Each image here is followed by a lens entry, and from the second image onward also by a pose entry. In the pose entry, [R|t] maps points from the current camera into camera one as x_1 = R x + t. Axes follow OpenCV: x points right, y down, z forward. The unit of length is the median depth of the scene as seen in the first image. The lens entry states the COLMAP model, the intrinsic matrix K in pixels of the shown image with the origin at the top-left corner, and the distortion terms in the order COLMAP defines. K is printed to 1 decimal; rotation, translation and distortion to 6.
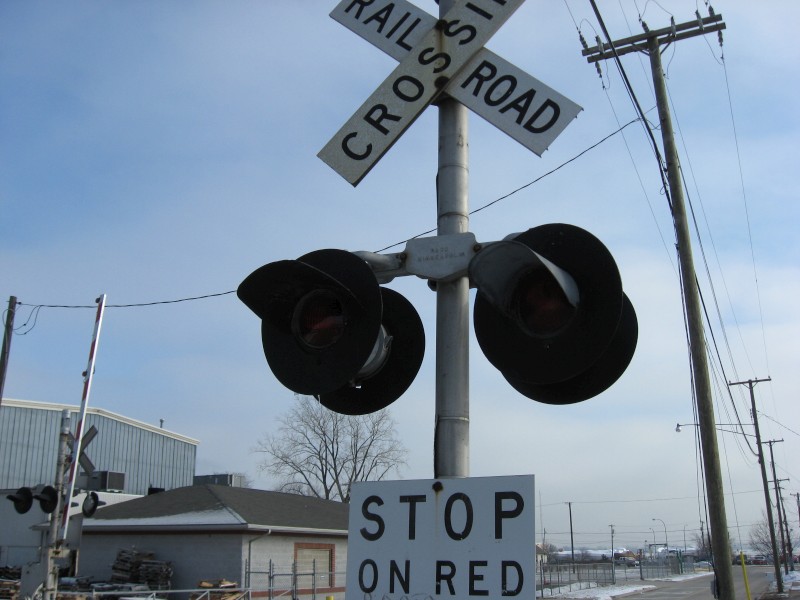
lens RADIAL K [[824.0, 0, 399.2], [0, 824.0, 303.2], [0, 0, 1]] dist [-0.111561, 0.000000]
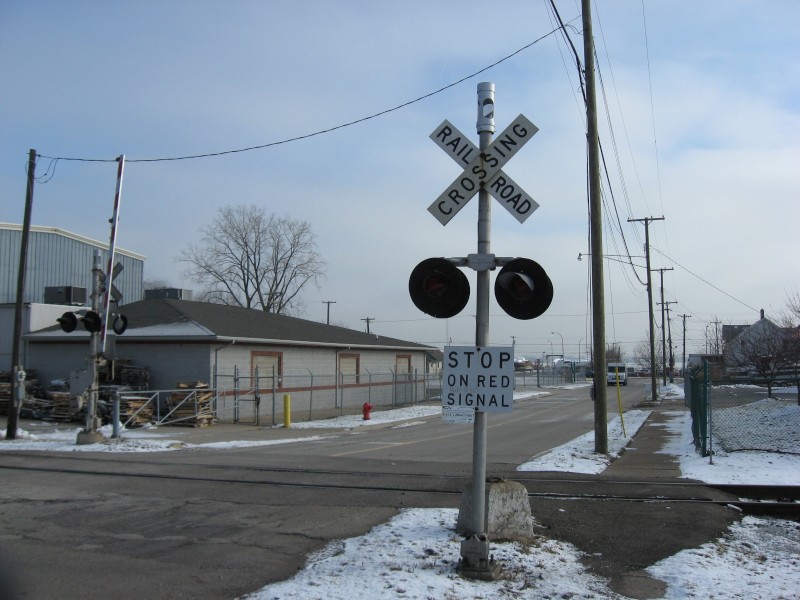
lens RADIAL K [[824.0, 0, 396.4], [0, 824.0, 302.8], [0, 0, 1]] dist [-0.111561, 0.000000]
pose [[0.994127, 0.019330, 0.106478, -0.085818], [-0.043167, 0.973085, 0.226367, -0.088972], [-0.099236, -0.229634, 0.968205, -0.265416]]
